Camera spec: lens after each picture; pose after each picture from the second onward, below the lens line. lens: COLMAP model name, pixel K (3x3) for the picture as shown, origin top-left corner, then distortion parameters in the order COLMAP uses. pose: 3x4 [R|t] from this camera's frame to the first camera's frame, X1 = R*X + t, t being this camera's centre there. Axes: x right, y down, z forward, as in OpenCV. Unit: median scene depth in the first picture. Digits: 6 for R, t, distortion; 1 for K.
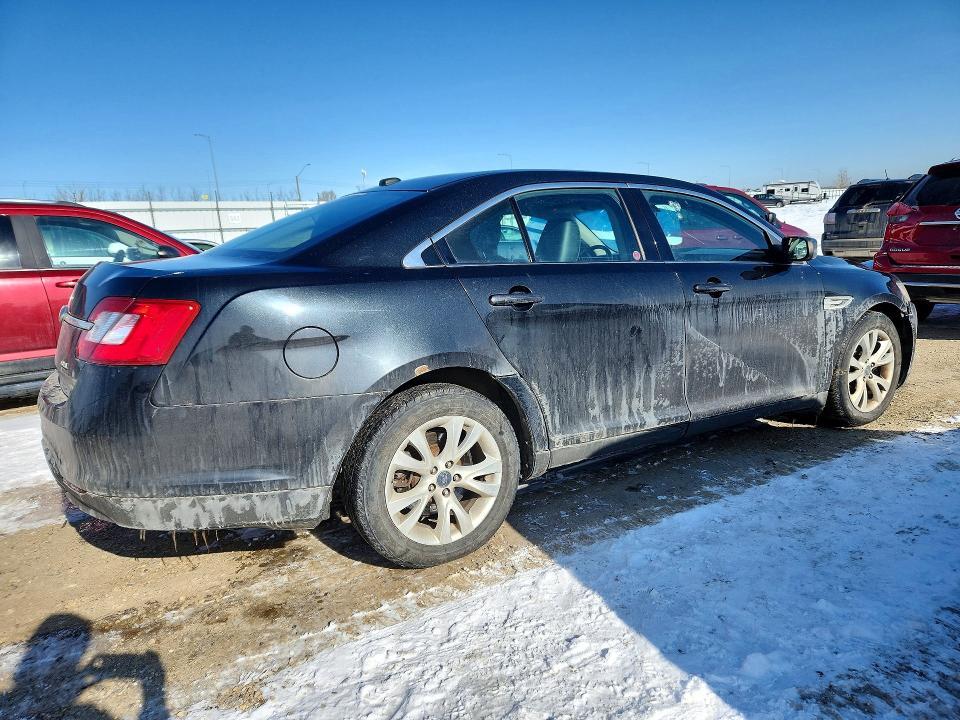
lens RADIAL K [[668.5, 0, 479.0], [0, 668.5, 359.3], [0, 0, 1]] dist [0.027591, -0.006545]
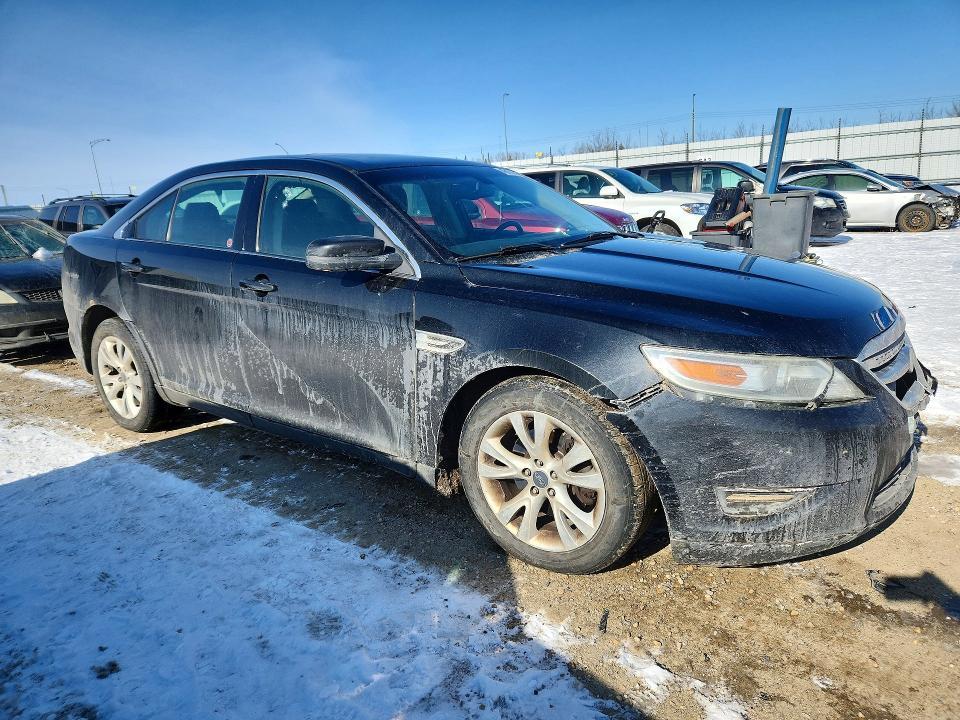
lens RADIAL K [[668.5, 0, 480.4], [0, 668.5, 360.9], [0, 0, 1]] dist [0.027591, -0.006545]
pose [[0.380828, 0.251289, -0.889845, 1.154921], [-0.142233, 0.966829, 0.212158, -0.215673], [0.913641, 0.045769, 0.403938, 0.795843]]
